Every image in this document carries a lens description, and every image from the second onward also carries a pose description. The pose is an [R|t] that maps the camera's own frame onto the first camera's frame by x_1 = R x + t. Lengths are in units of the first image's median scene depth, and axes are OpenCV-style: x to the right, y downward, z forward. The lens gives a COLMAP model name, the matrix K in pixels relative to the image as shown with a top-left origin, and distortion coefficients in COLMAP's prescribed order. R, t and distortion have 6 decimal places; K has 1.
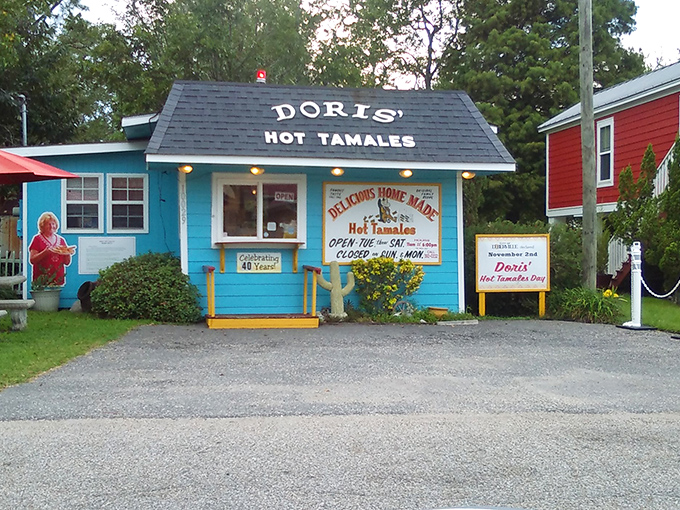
lens RADIAL K [[636.2, 0, 340.0], [0, 636.2, 255.0], [0, 0, 1]] dist [0.000990, 0.000137]
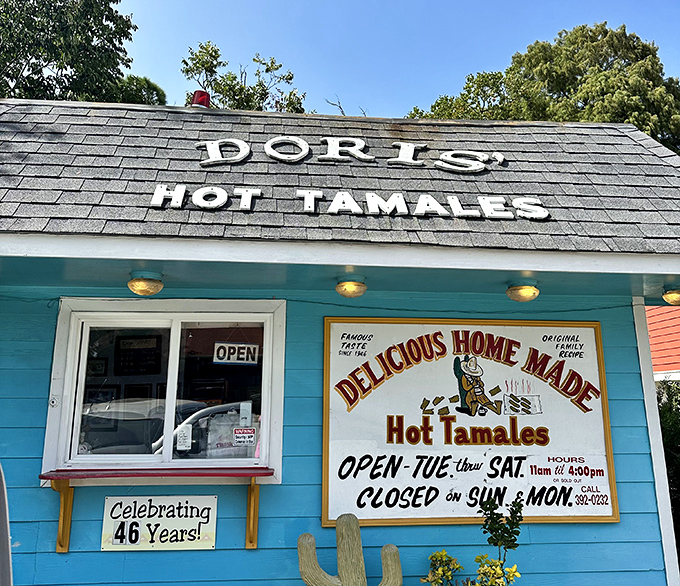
lens RADIAL K [[638.3, 0, 339.0], [0, 638.3, 237.4], [0, 0, 1]] dist [0.066517, -0.013709]
pose [[0.995093, -0.023176, -0.096192, 0.026454], [-0.004234, 0.961317, -0.275411, -0.047078], [0.098854, 0.274467, 0.956502, 0.561886]]
